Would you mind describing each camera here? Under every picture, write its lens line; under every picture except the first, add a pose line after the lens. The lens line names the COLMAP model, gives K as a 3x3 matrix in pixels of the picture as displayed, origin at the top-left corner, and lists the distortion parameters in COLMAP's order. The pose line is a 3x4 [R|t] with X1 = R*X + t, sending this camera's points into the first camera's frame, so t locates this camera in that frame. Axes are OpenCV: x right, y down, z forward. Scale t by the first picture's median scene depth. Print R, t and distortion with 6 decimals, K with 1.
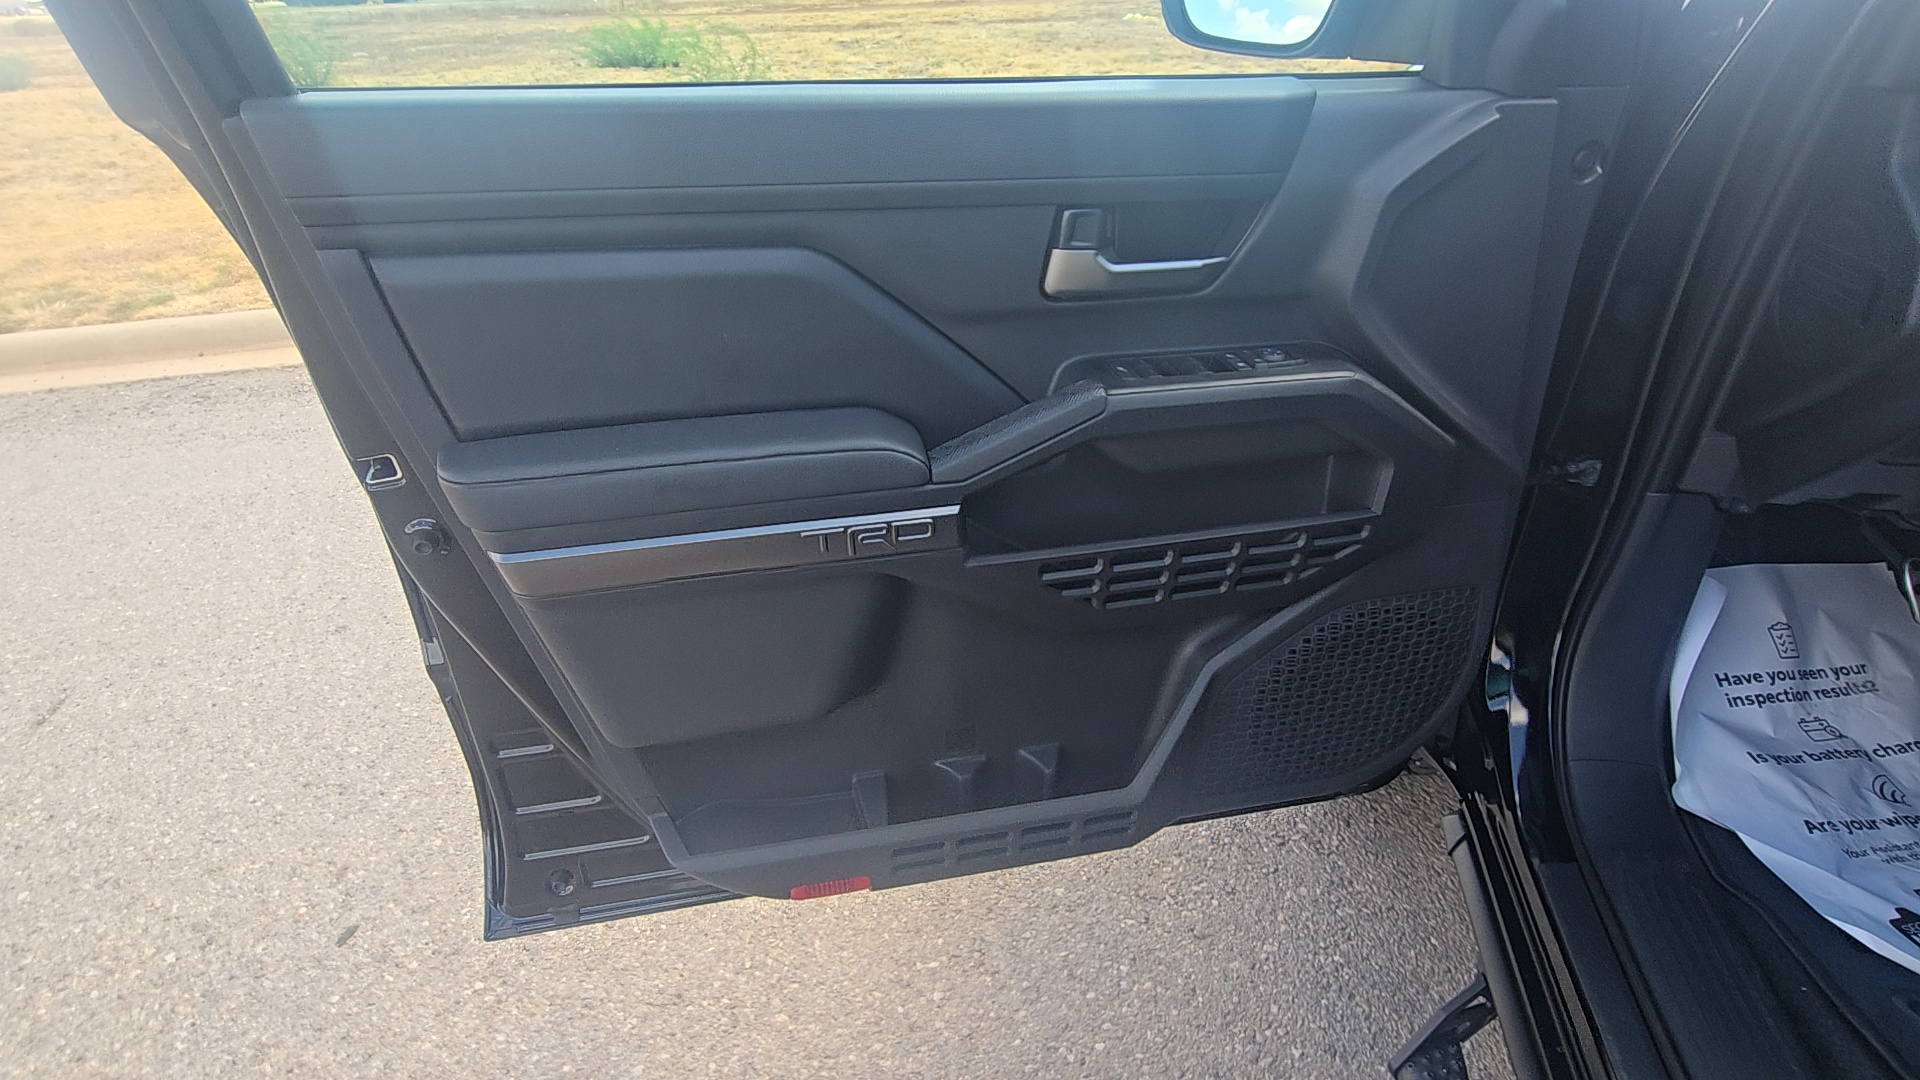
lens RADIAL K [[959.1, 0, 956.3], [0, 959.1, 546.8], [0, 0, 1]] dist [-0.000696, -0.000771]
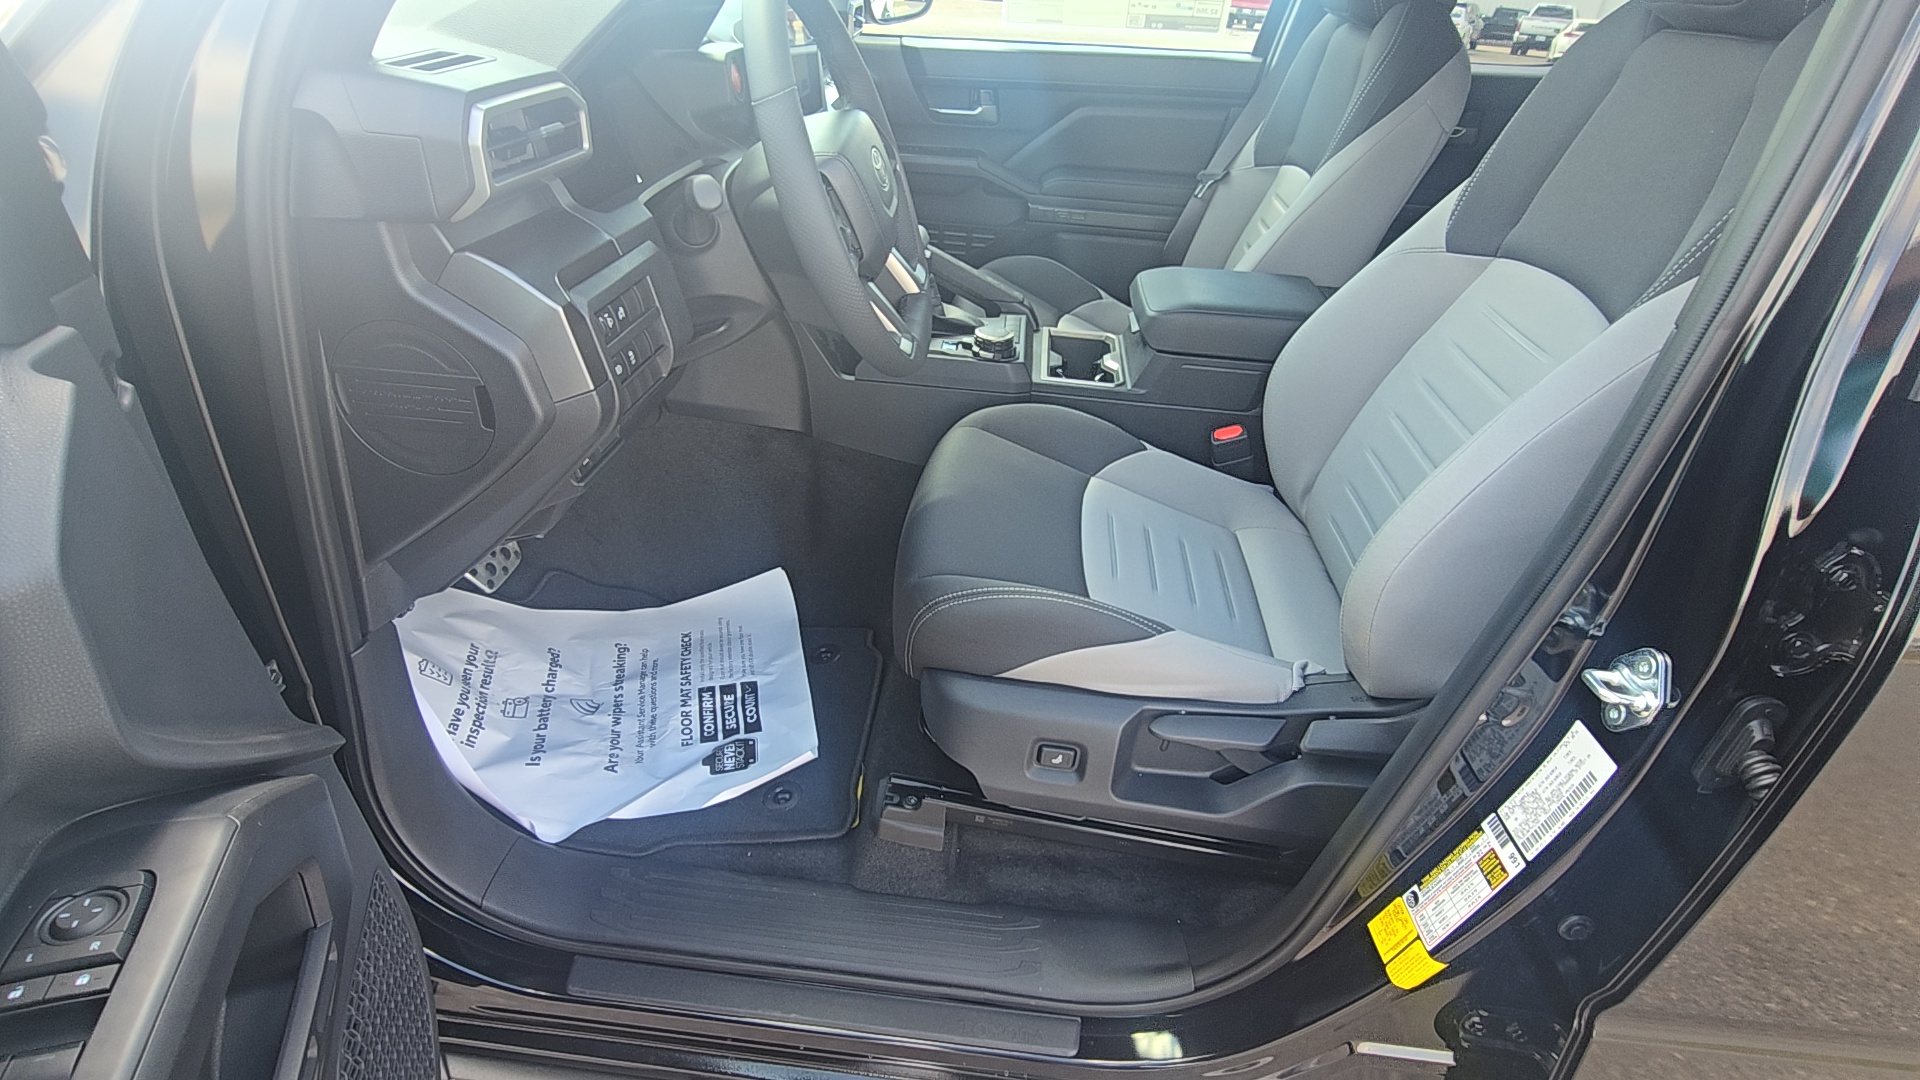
lens RADIAL K [[956.9, 0, 966.9], [0, 956.9, 536.6], [0, 0, 1]] dist [-0.000680, -0.000679]
pose [[-0.137926, -0.480197, 0.866249, -0.052320], [0.436999, 0.755370, 0.488312, -0.278889], [-0.888824, 0.445901, 0.105660, 0.316698]]
